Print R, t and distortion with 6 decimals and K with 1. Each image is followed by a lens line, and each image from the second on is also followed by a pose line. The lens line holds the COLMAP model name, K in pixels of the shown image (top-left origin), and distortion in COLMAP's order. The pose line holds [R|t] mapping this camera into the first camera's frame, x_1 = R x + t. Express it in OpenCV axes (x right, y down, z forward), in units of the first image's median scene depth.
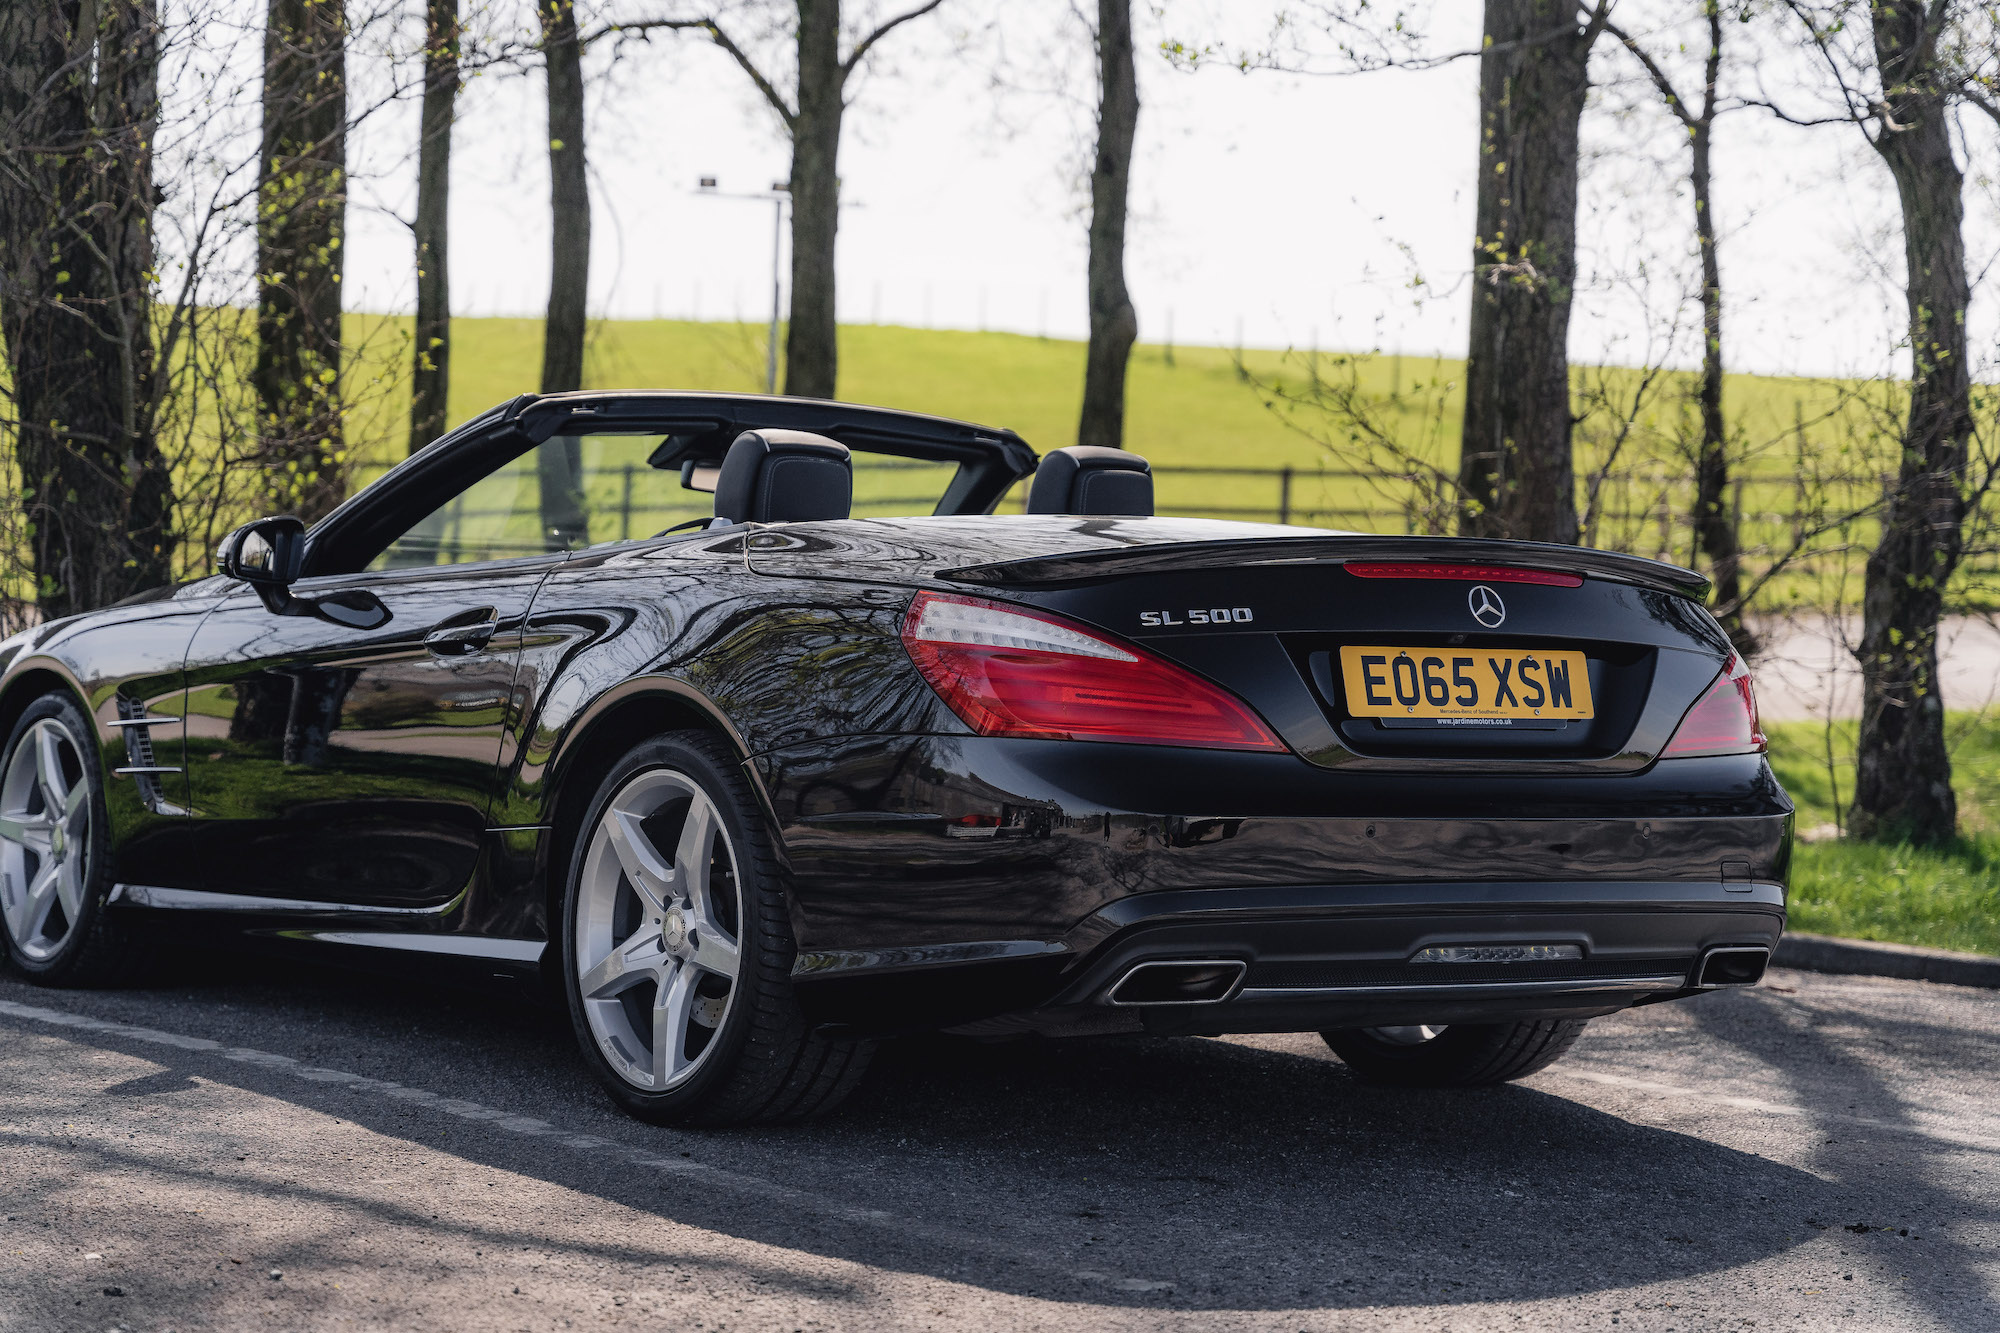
lens RADIAL K [[3960.4, 0, 1013.2], [0, 3960.4, 600.4], [0, 0, 1]] dist [0.042738, 0.052369]
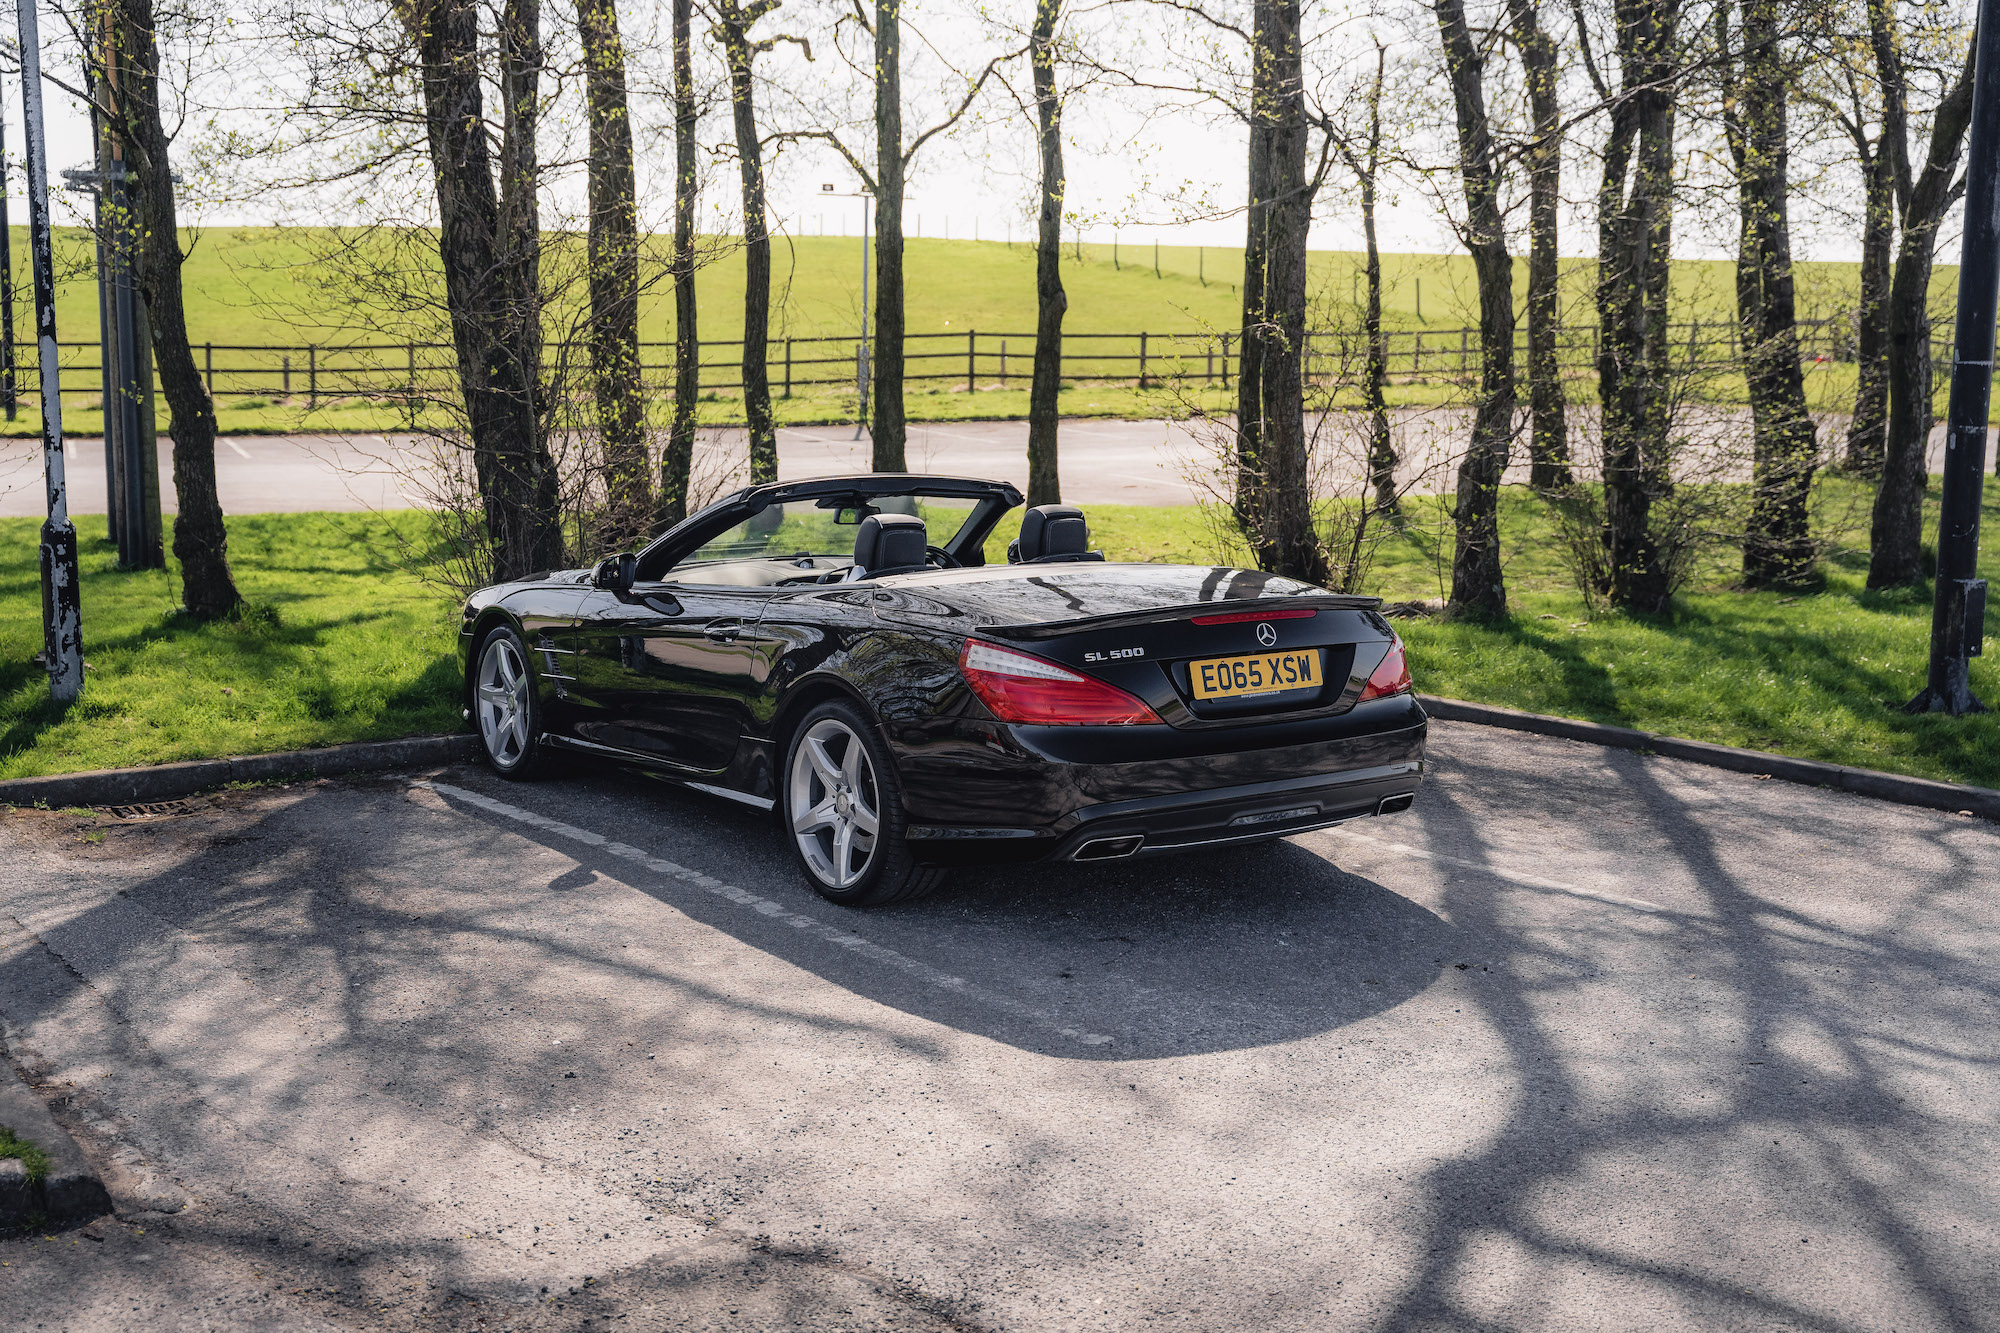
lens RADIAL K [[2098.3, 0, 1023.3], [0, 2098.3, 657.4], [0, 0, 1]] dist [0.036531, 0.000830]
pose [[0.999621, -0.026101, 0.008719, -0.005451], [0.024760, 0.991332, 0.129027, -0.113728], [-0.012012, -0.128763, 0.991603, 0.004150]]
